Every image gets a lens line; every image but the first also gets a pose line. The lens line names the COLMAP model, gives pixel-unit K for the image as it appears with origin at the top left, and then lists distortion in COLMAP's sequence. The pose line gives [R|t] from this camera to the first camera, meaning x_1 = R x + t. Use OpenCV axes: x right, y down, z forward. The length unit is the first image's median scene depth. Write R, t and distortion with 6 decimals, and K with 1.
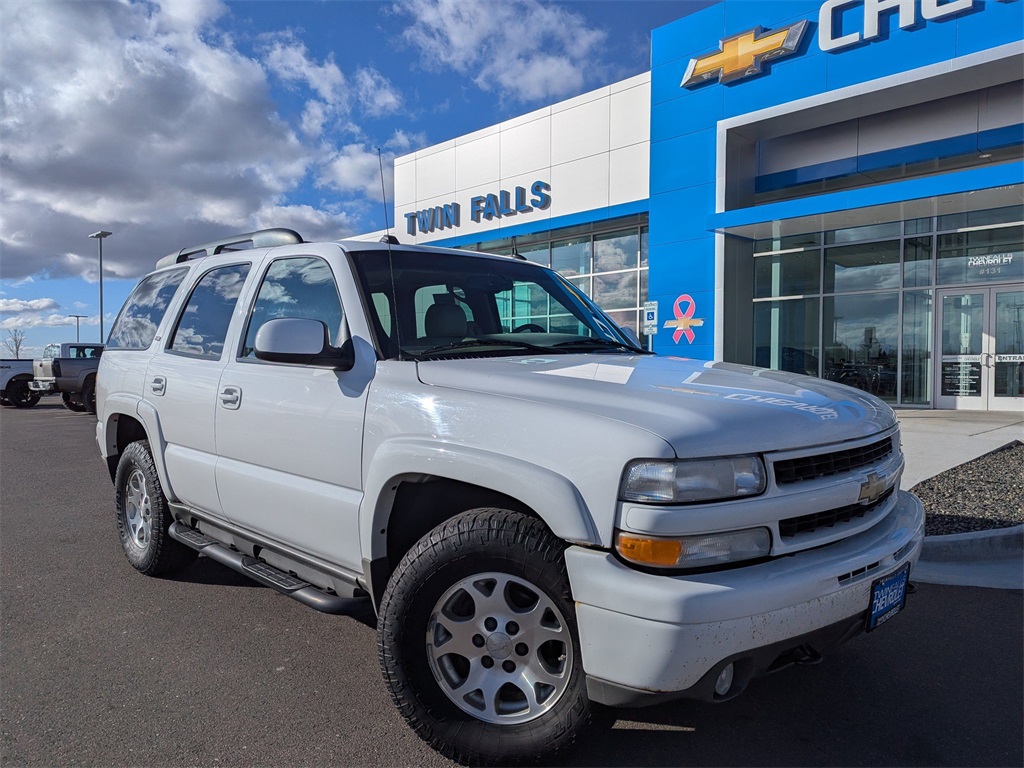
lens RADIAL K [[721.9, 0, 509.7], [0, 721.9, 387.0], [0, 0, 1]] dist [0.063691, -0.059871]
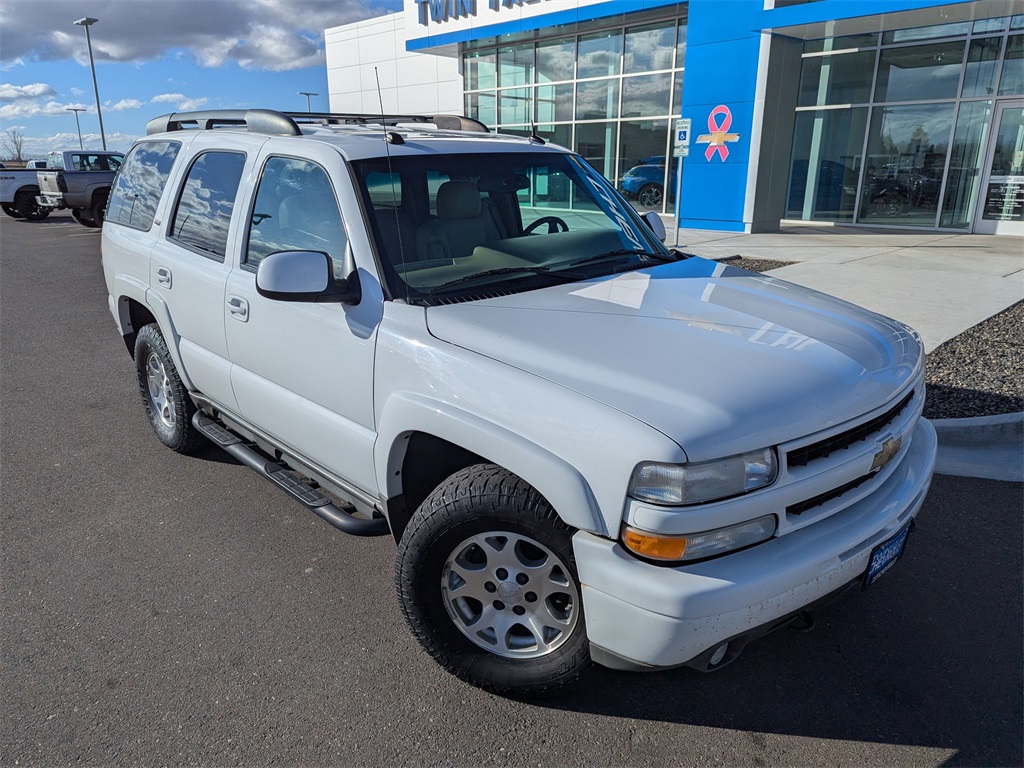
lens RADIAL K [[724.1, 0, 516.8], [0, 724.1, 379.3], [0, 0, 1]] dist [0.057306, -0.053652]
pose [[0.999792, 0.009860, -0.017875, 0.006301], [-0.004794, 0.964534, 0.263914, -0.123141], [0.019843, -0.263774, 0.964380, 0.032185]]
